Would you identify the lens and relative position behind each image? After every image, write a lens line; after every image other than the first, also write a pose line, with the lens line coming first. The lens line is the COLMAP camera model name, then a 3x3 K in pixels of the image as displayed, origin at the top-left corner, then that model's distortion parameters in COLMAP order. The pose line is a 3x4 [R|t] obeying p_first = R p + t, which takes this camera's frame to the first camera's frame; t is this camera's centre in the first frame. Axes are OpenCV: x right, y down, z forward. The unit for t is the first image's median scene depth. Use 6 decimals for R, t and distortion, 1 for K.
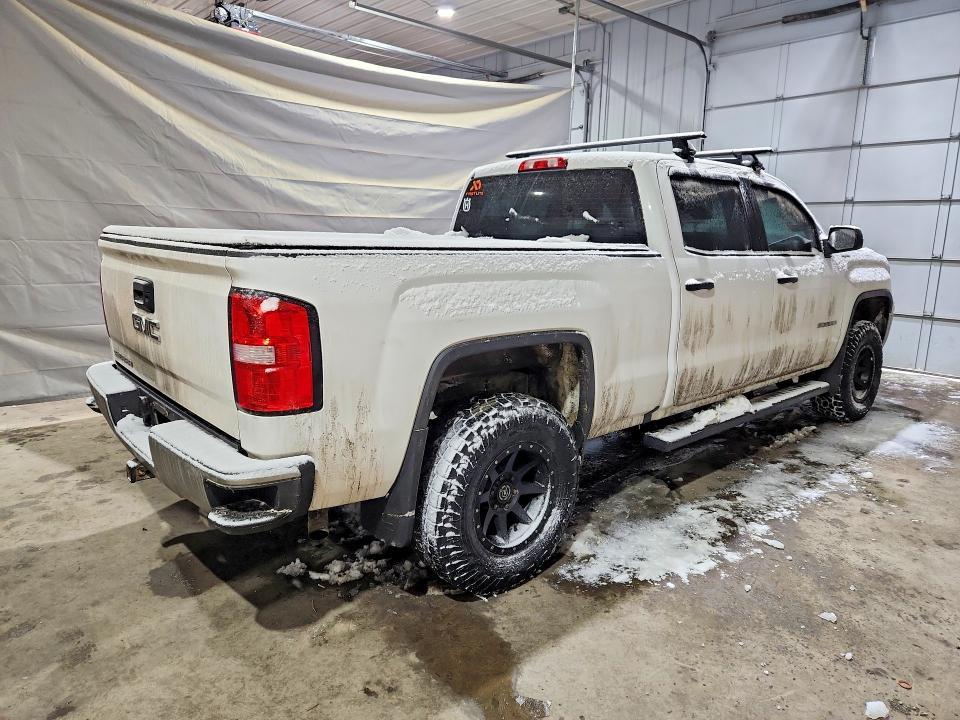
lens RADIAL K [[643.9, 0, 485.9], [0, 643.9, 354.6], [0, 0, 1]] dist [0.080353, -0.063304]
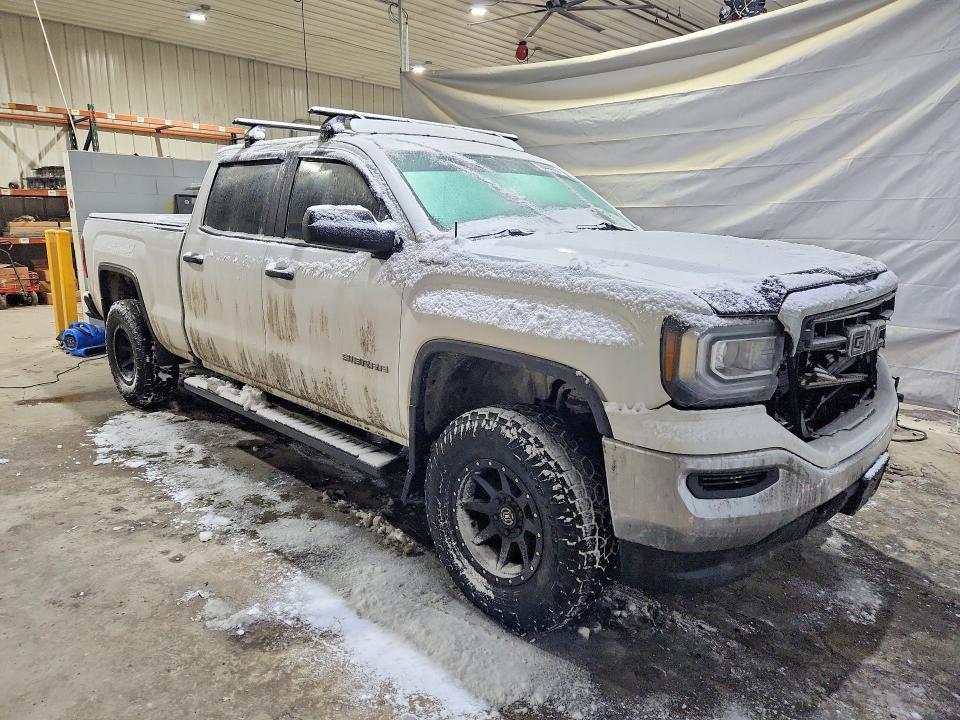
lens RADIAL K [[643.9, 0, 485.9], [0, 643.9, 354.6], [0, 0, 1]] dist [0.080353, -0.063304]
pose [[0.066596, 0.197102, -0.978119, 1.346016], [-0.201078, 0.962833, 0.180331, -0.225533], [0.977309, 0.184669, 0.103754, 1.244481]]
